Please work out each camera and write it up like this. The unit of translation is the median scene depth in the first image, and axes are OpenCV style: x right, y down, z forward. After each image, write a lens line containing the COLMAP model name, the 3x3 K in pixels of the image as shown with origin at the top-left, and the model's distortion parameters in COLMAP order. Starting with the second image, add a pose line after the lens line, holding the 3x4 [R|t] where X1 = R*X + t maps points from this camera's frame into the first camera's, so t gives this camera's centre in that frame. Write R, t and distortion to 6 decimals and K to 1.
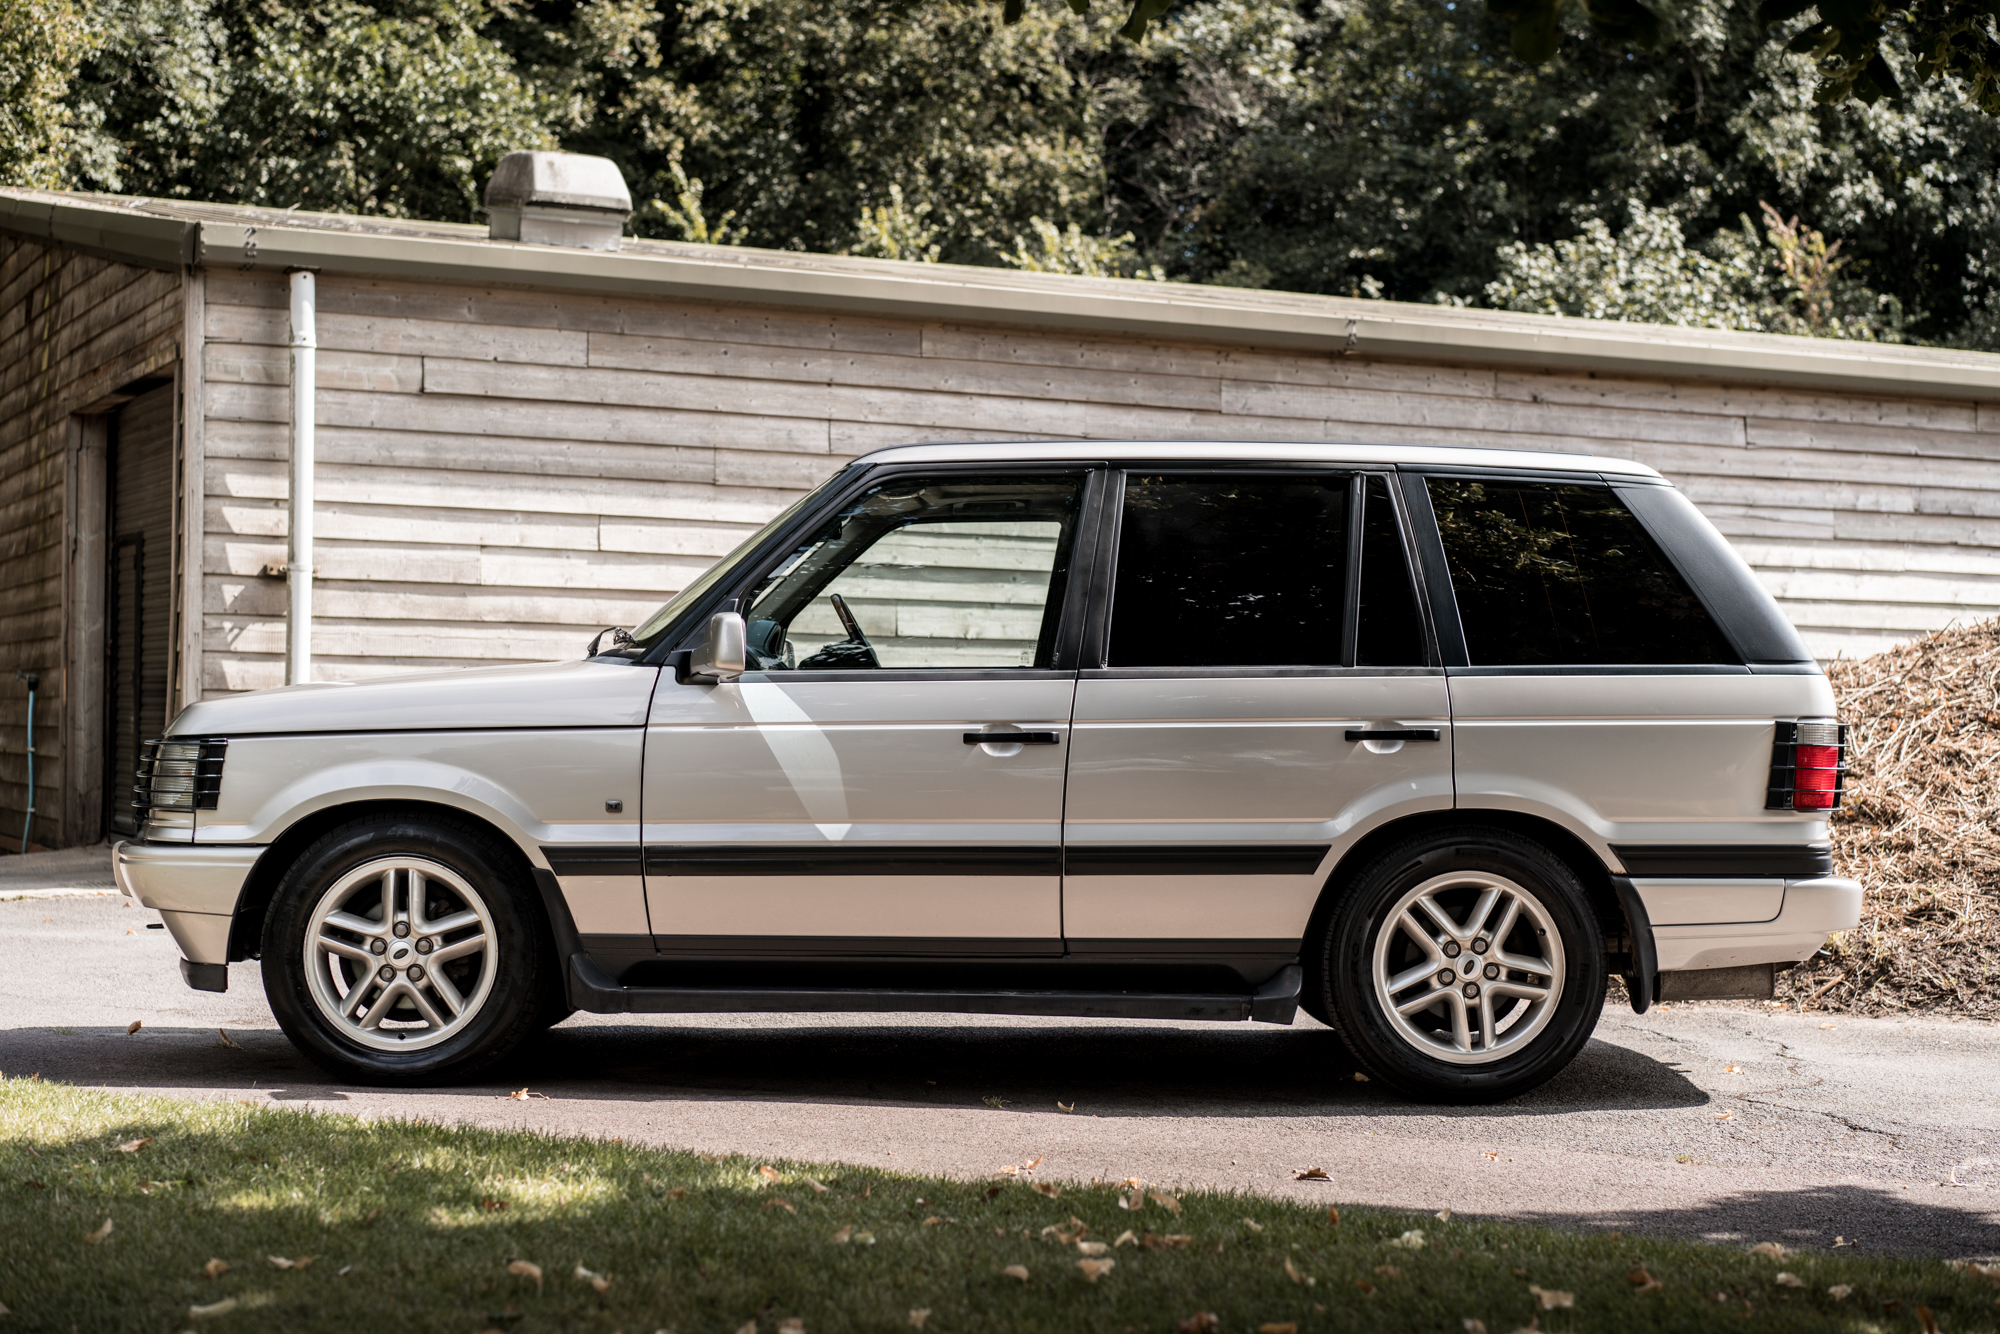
lens RADIAL K [[3087.9, 0, 1000.0], [0, 3087.9, 667.0], [0, 0, 1]] dist [0.012909, -0.137820]
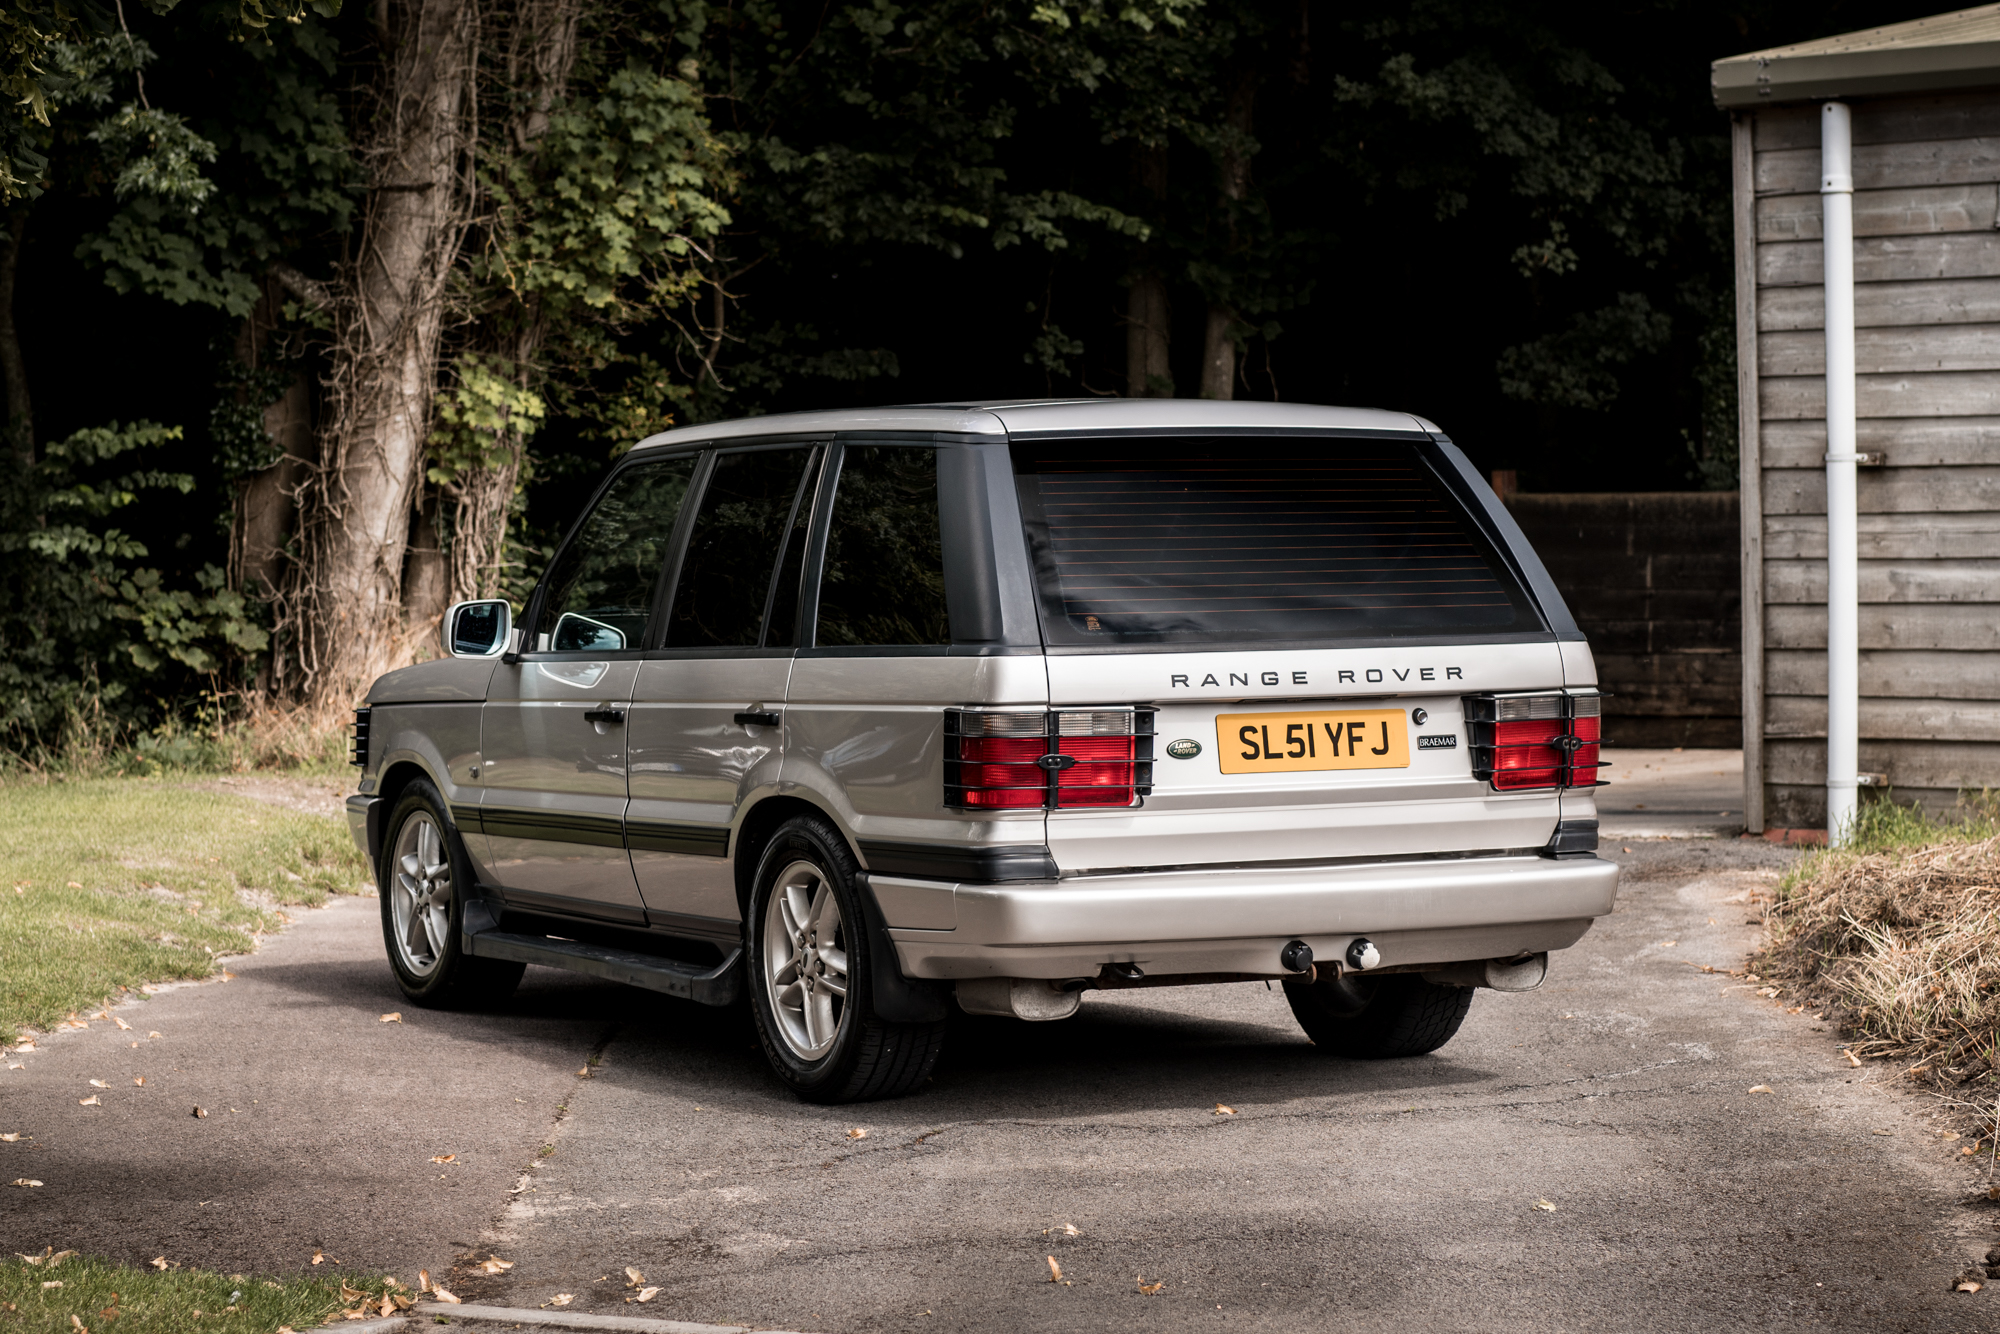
lens RADIAL K [[4759.0, 0, 1000.0], [0, 4759.0, 667.0], [0, 0, 1]] dist [-0.009589, 0.205150]
pose [[0.449407, 0.004019, -0.893318, 0.799733], [0.038728, 0.998962, 0.023977, -0.014635], [0.892487, -0.045372, 0.448784, 0.209046]]
